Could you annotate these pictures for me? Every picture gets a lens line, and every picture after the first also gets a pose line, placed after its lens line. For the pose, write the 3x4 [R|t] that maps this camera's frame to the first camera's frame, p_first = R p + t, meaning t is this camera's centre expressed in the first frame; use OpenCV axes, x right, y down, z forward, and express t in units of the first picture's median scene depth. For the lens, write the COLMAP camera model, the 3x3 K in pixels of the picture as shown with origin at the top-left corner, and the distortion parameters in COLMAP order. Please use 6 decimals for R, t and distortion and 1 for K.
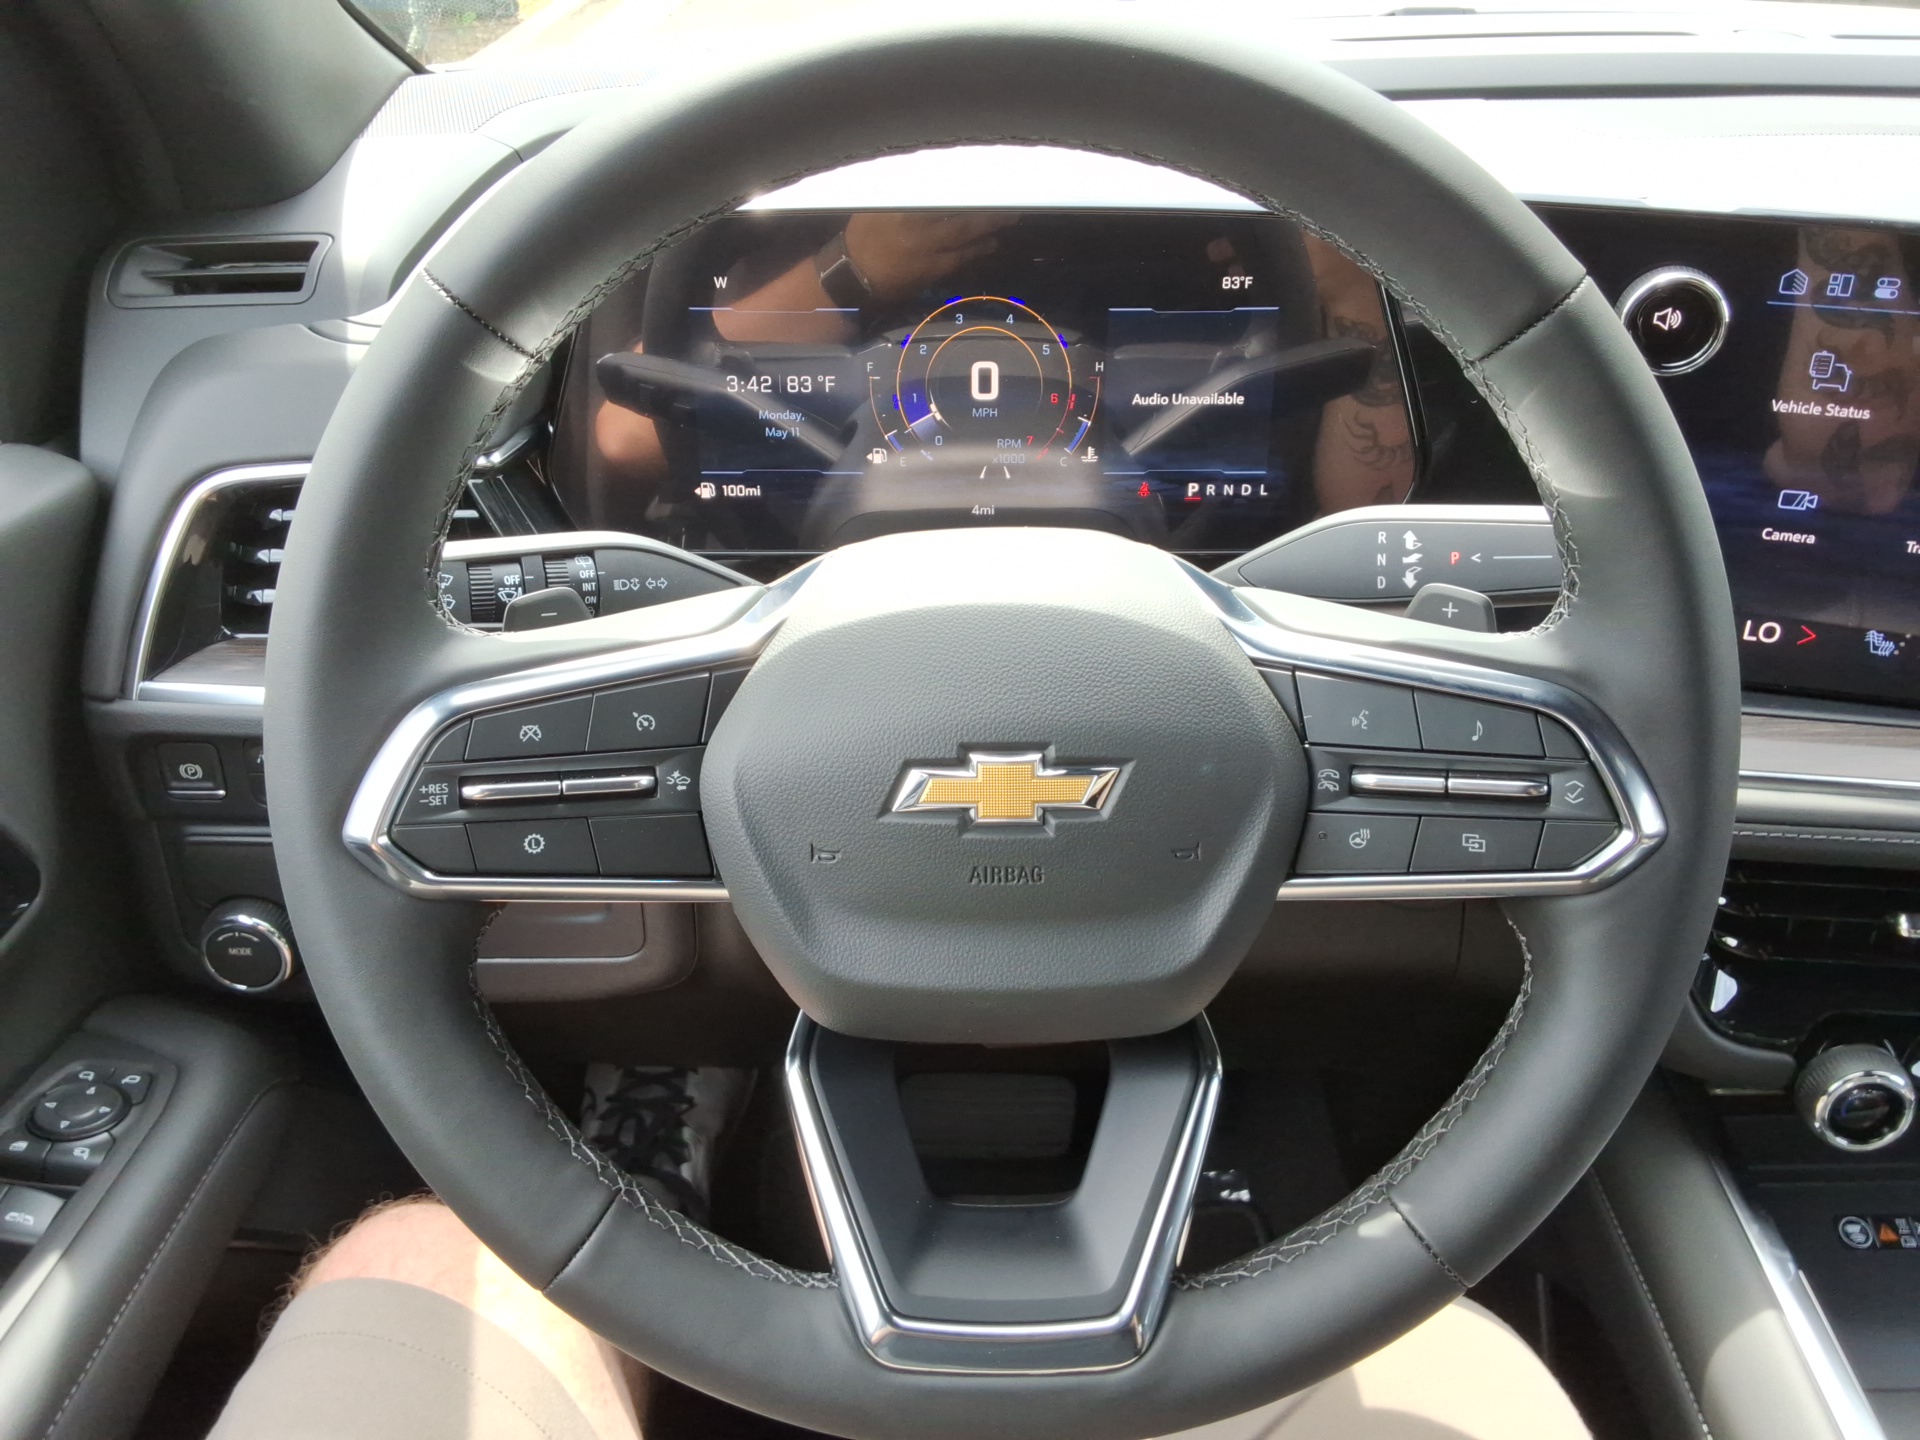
lens RADIAL K [[1547.2, 0, 974.0], [0, 1547.2, 696.1], [0, 0, 1]] dist [0.123281, -0.195812]
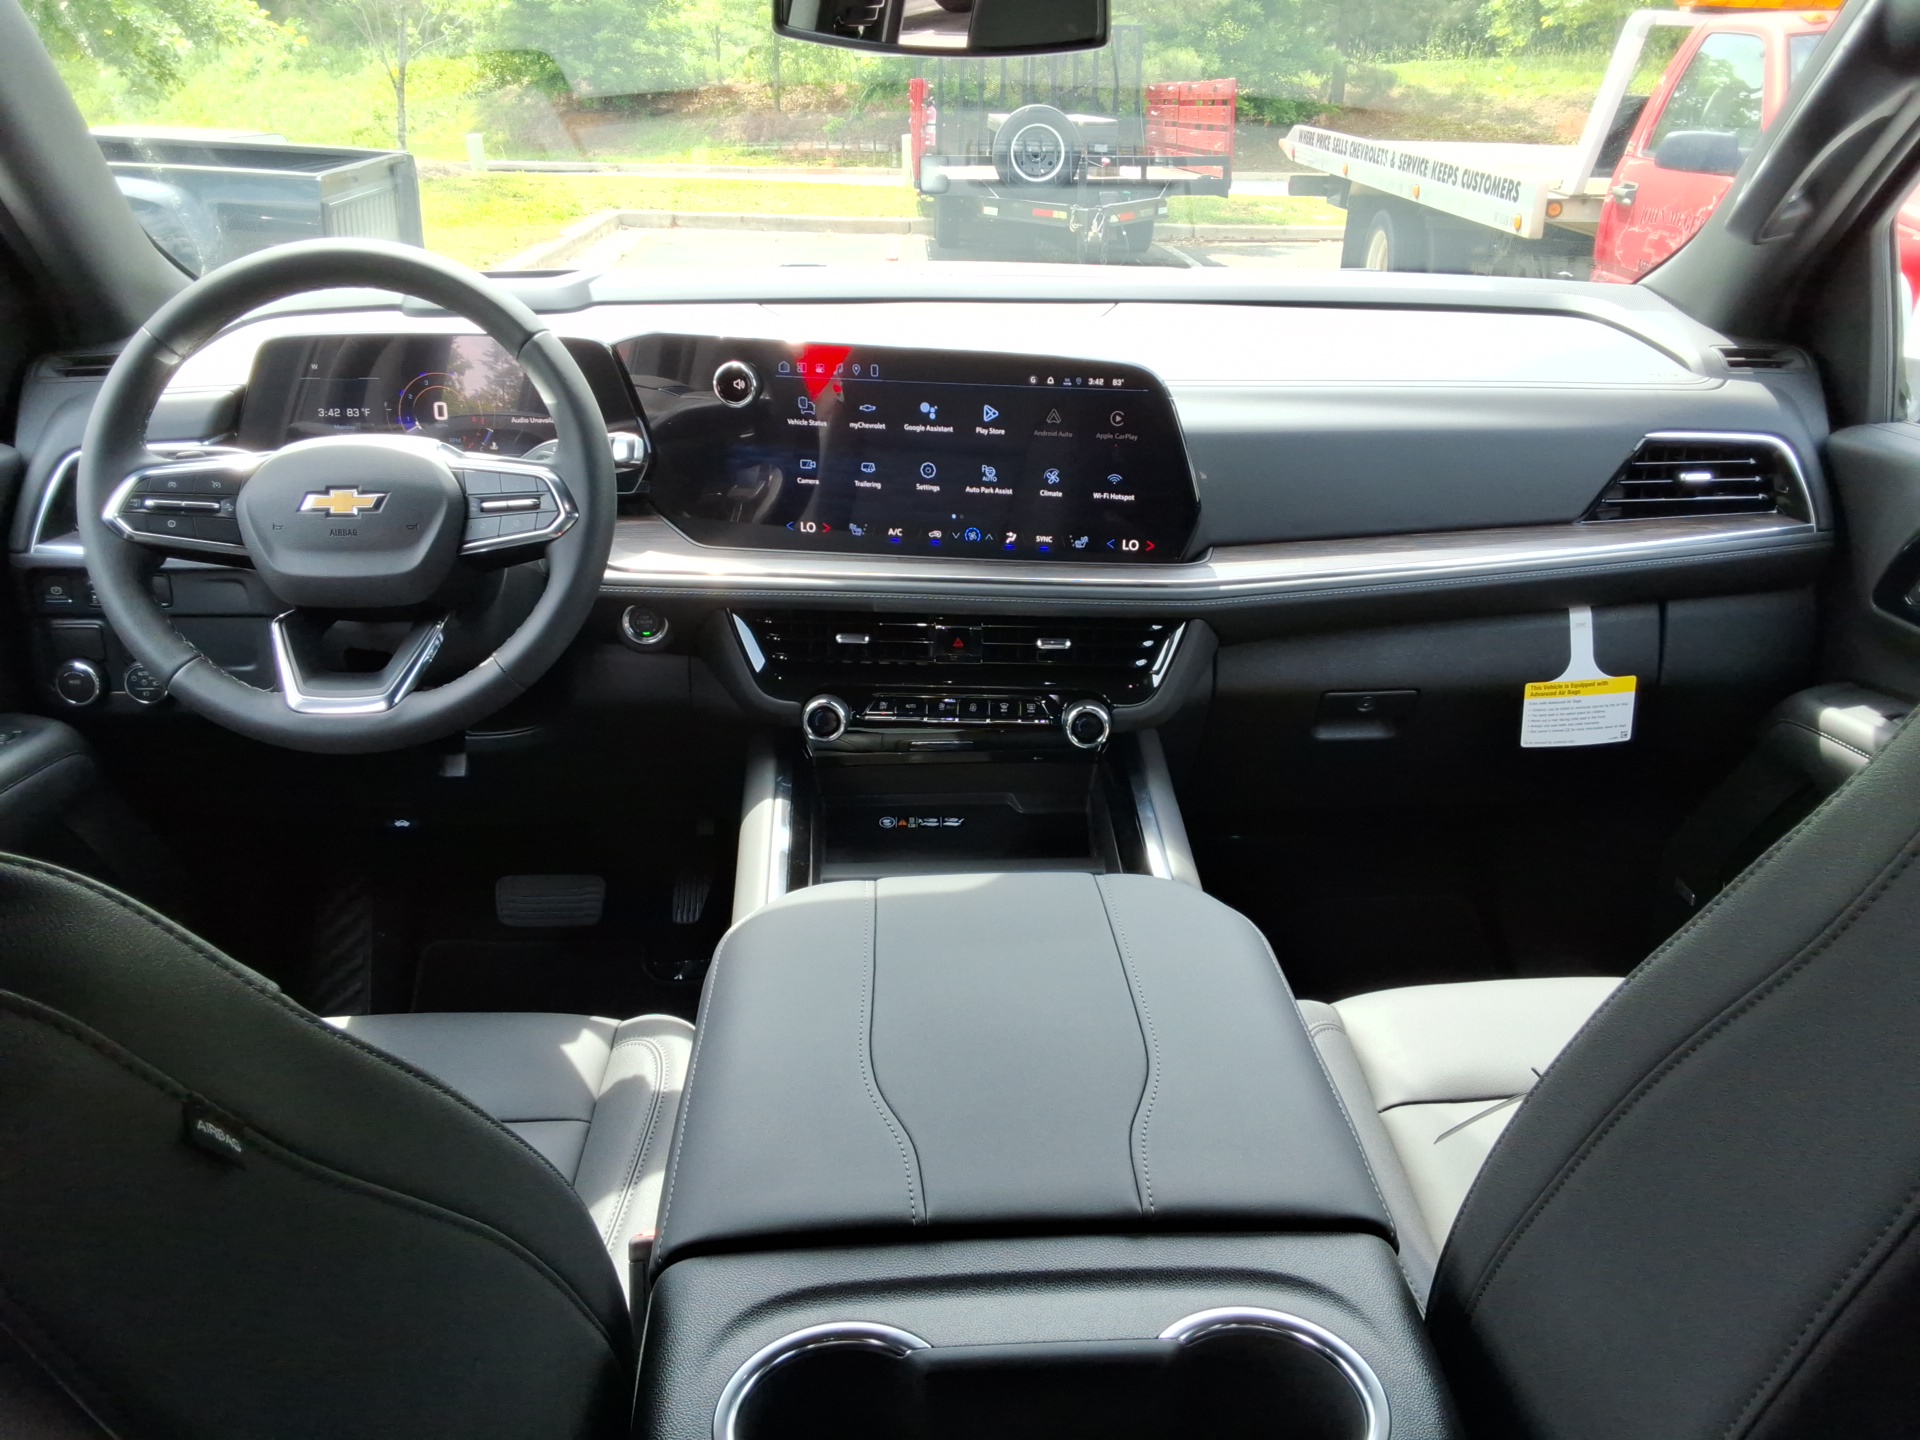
lens RADIAL K [[1543.2, 0, 978.0], [0, 1543.2, 700.5], [0, 0, 1]] dist [0.113970, -0.175131]
pose [[0.998780, -0.013298, 0.047554, 0.967139], [0.020541, 0.987665, -0.155230, 0.826120], [-0.044903, 0.156017, 0.986733, -1.694013]]
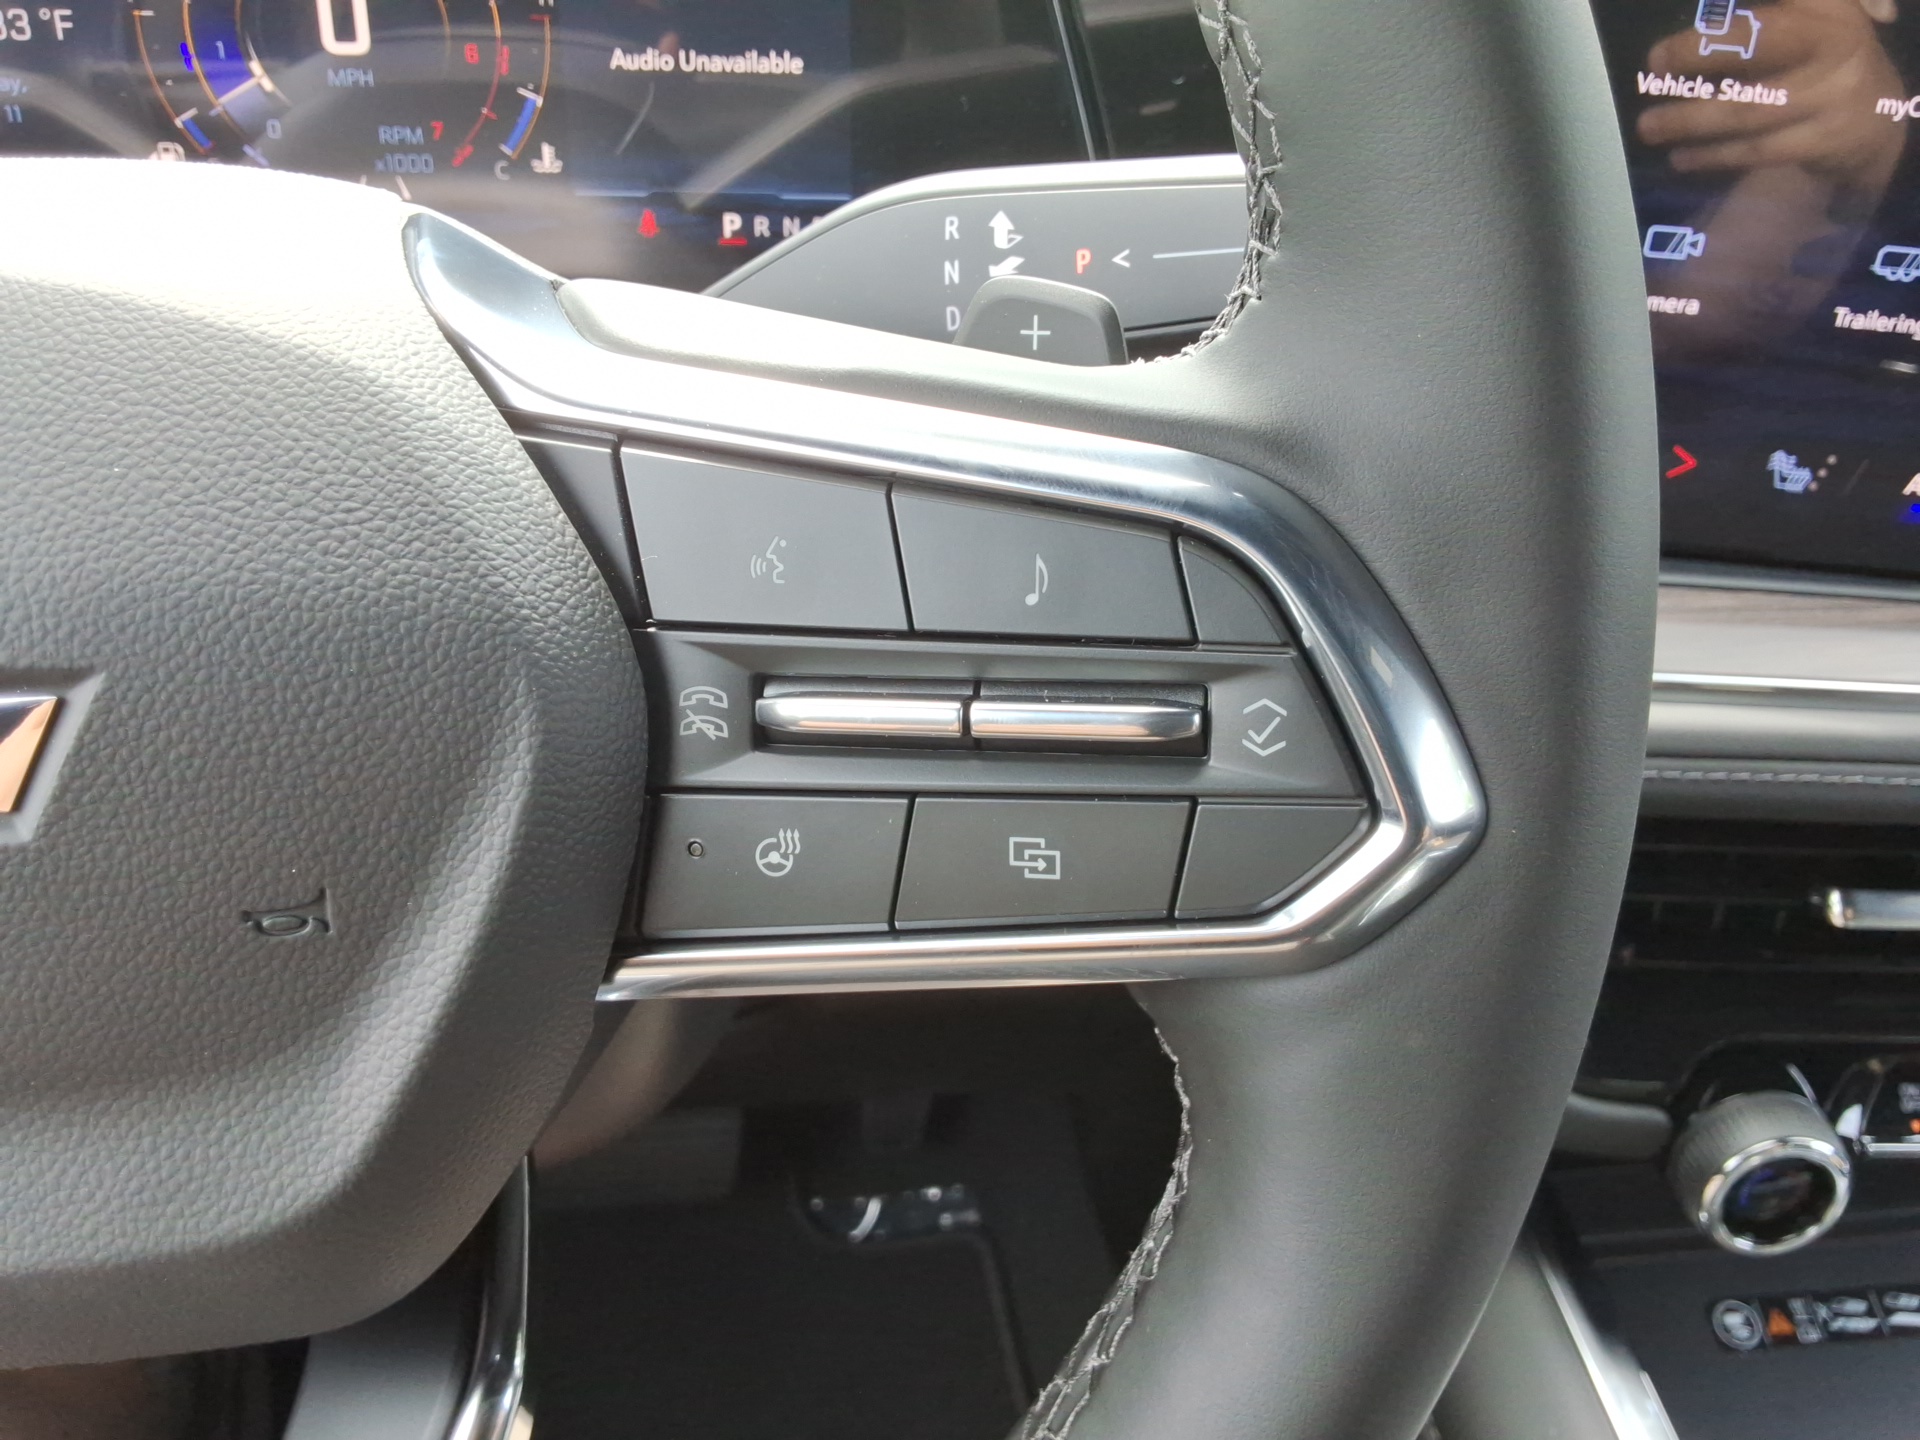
lens RADIAL K [[1564.7, 0, 969.2], [0, 1564.7, 691.8], [0, 0, 1]] dist [0.115827, -0.204254]
pose [[0.993990, -0.023300, 0.106963, 0.247897], [0.018197, 0.998660, 0.048443, 0.029221], [-0.107948, -0.046206, 0.993082, 0.571545]]
